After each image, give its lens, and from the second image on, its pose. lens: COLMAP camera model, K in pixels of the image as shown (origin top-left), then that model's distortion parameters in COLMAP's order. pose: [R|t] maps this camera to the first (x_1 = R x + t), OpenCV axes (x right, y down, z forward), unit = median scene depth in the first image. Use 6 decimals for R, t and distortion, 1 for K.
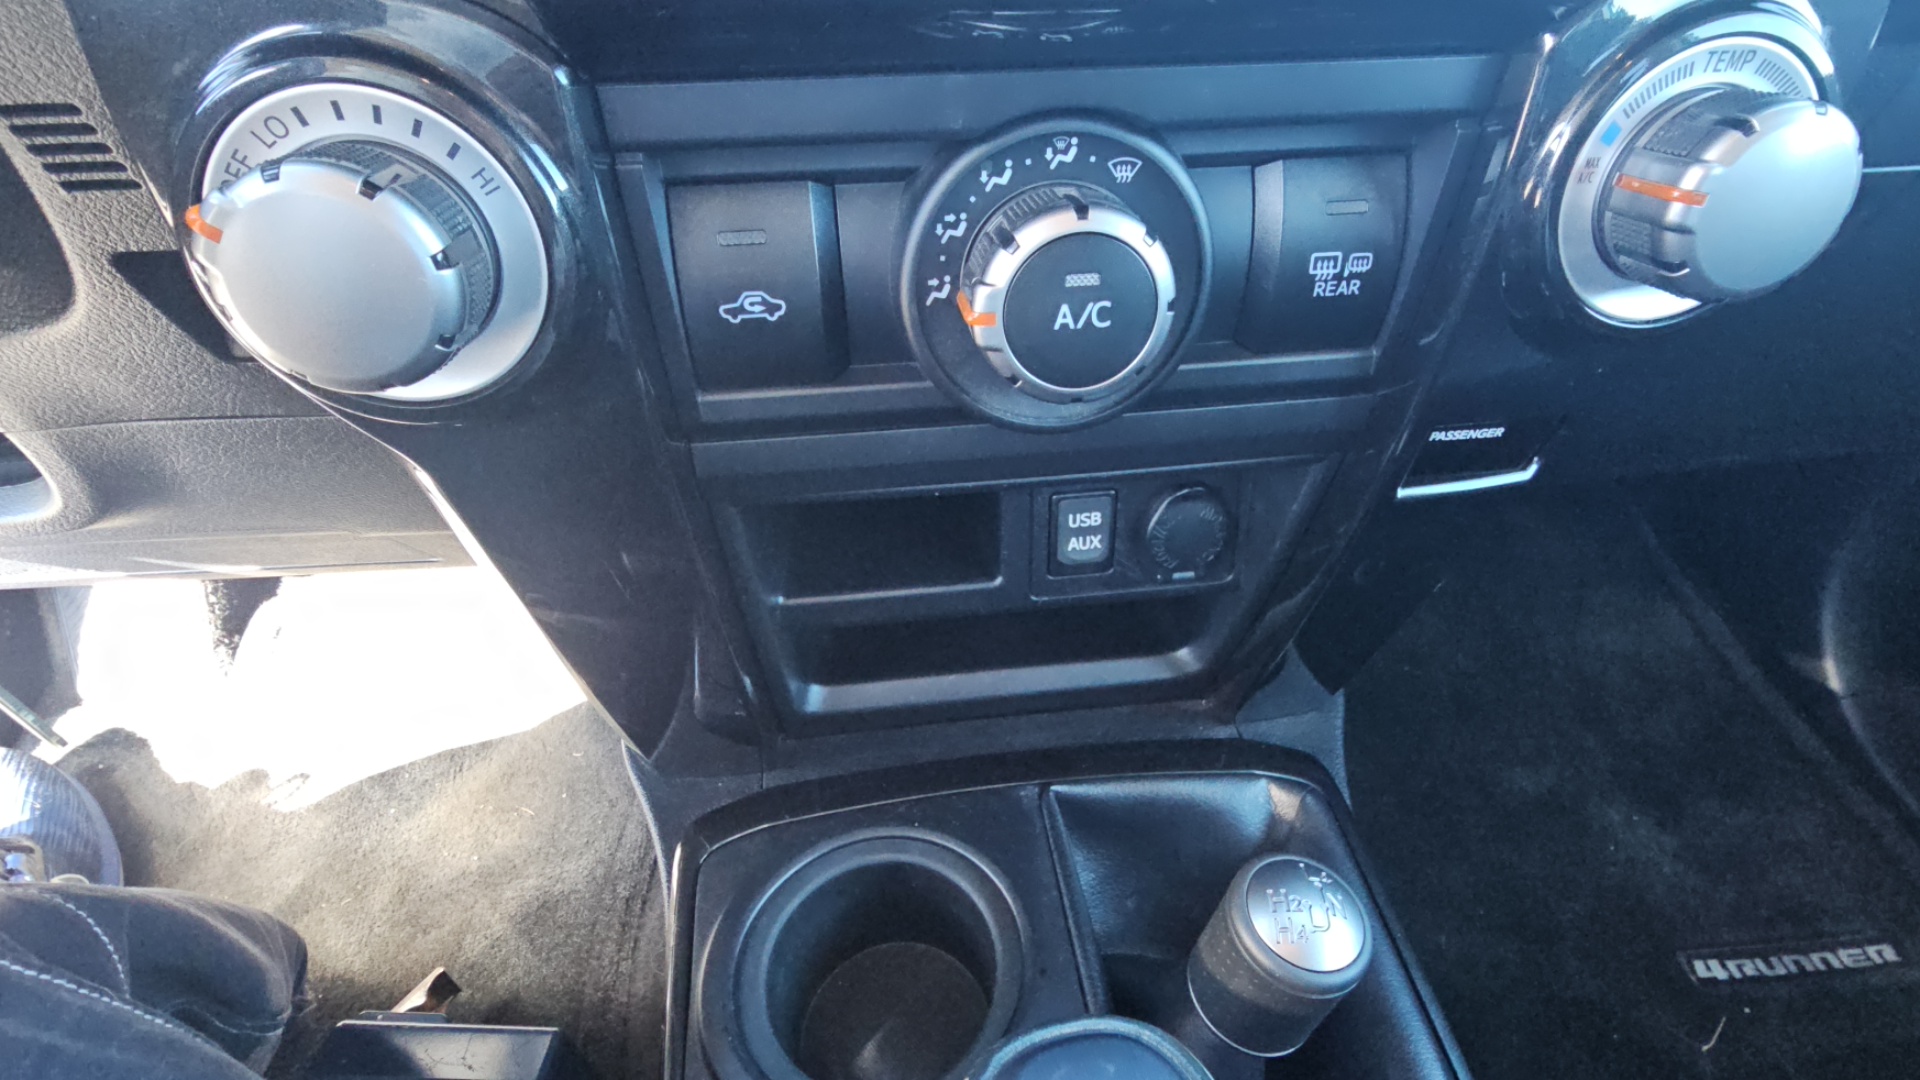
lens RADIAL K [[967.5, 0, 985.9], [0, 967.5, 543.7], [0, 0, 1]] dist [-0.000368, 0.000391]
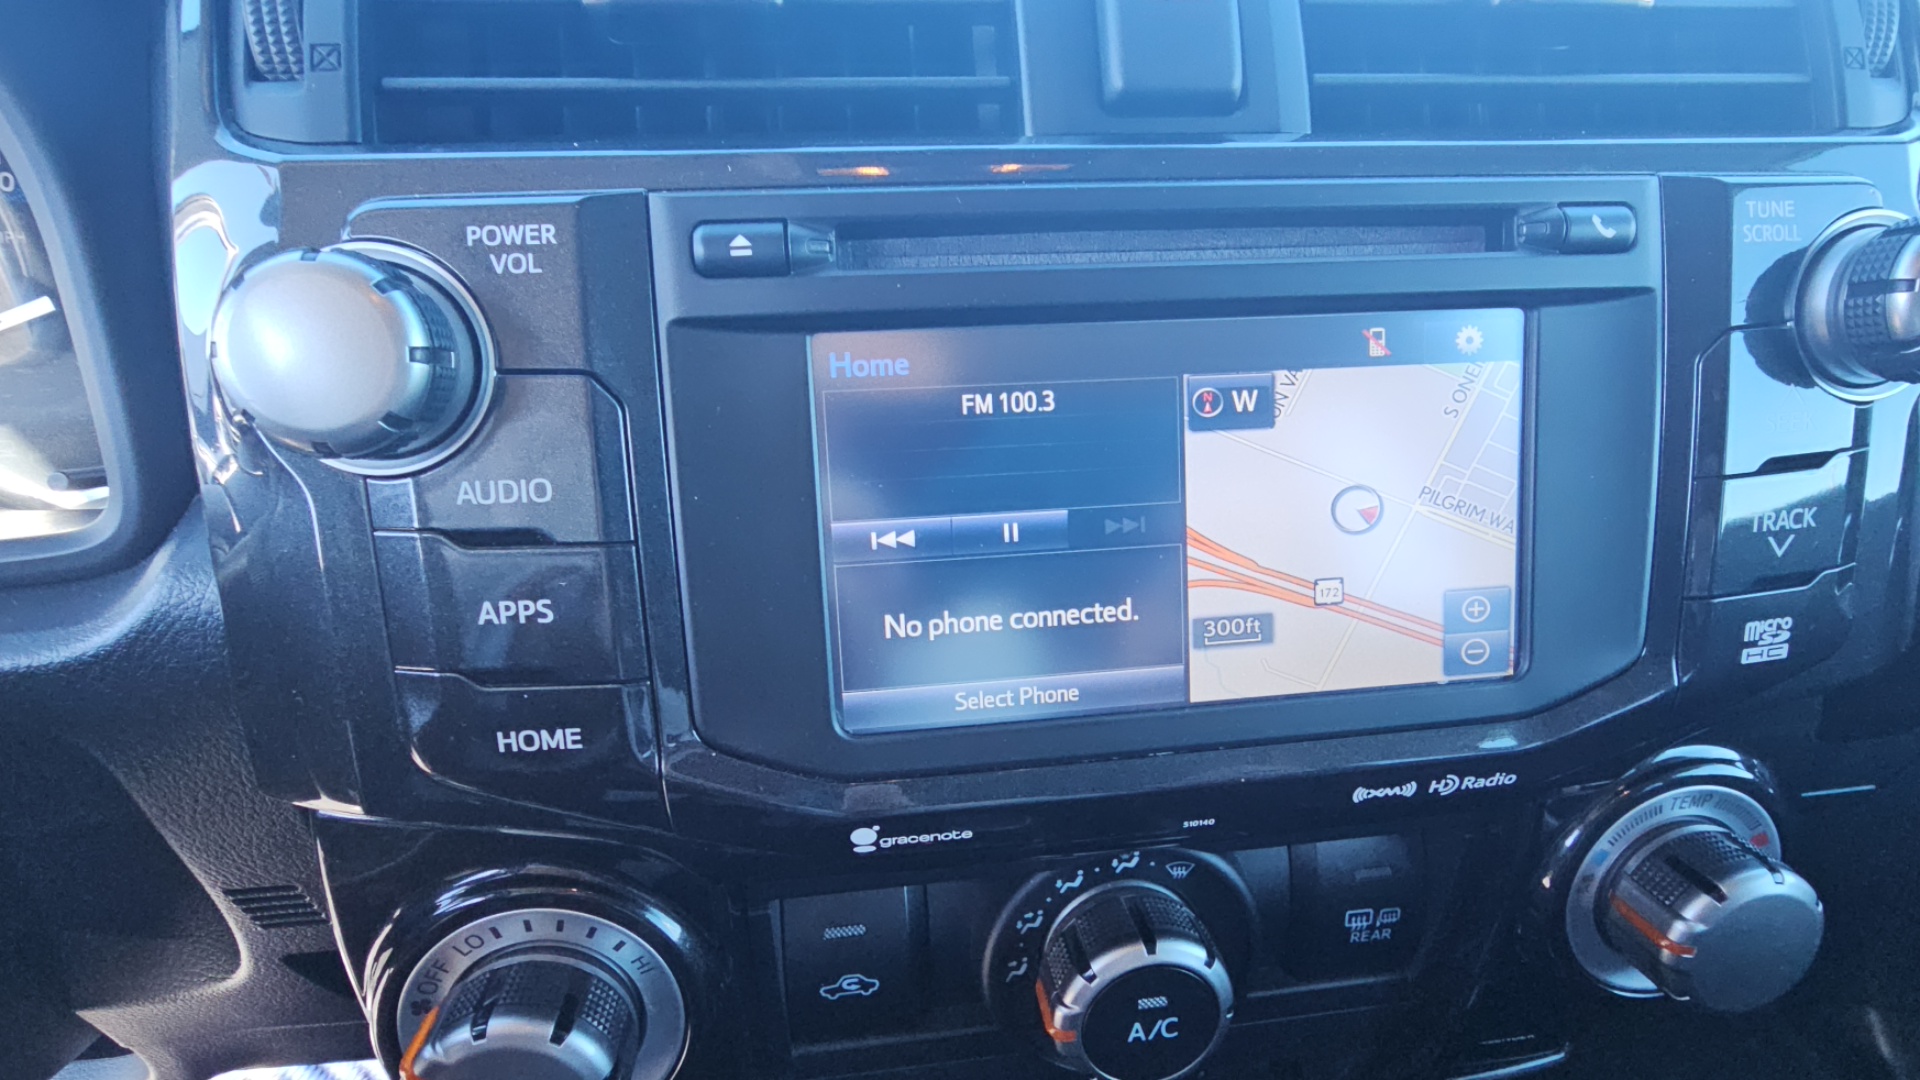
lens RADIAL K [[973.1, 0, 985.0], [0, 973.1, 545.3], [0, 0, 1]] dist [0.002143, -0.003005]
pose [[0.999970, -0.007507, 0.001855, -0.087109], [0.007732, 0.971438, -0.237167, -0.487085], [-0.000022, 0.237174, 0.971467, -0.212276]]
